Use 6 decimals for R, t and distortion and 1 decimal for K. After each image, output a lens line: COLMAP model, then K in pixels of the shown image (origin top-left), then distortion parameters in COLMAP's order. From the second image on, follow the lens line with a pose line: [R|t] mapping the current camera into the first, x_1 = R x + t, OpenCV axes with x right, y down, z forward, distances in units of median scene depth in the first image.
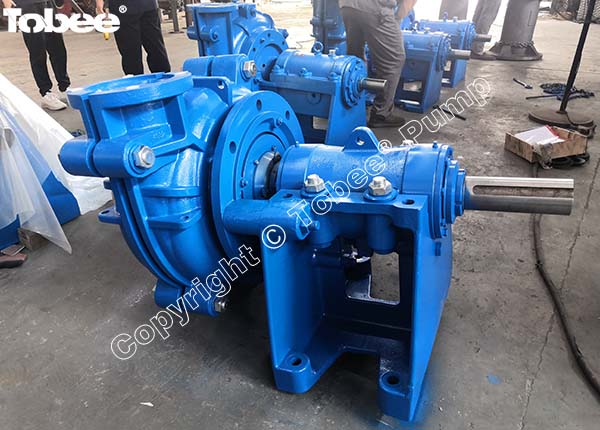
lens RADIAL K [[414.3, 0, 300.3], [0, 414.3, 242.4], [0, 0, 1]] dist [-0.002362, -0.000566]
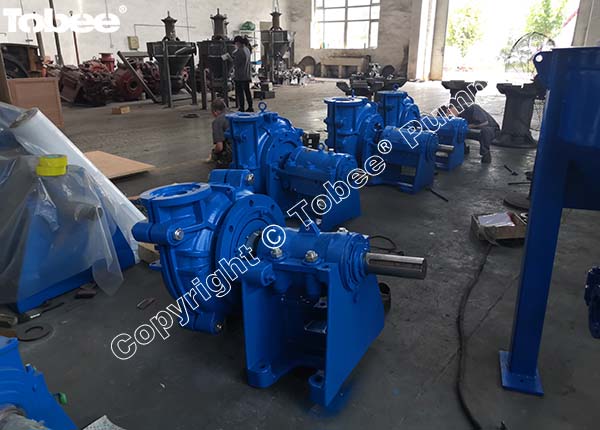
lens RADIAL K [[414.3, 0, 300.3], [0, 414.3, 242.4], [0, 0, 1]] dist [-0.002362, -0.000566]
pose [[0.994529, 0.045164, -0.094189, 0.255917], [-0.058178, 0.988390, -0.140356, 0.039455], [0.086756, 0.145067, 0.985611, -0.573091]]
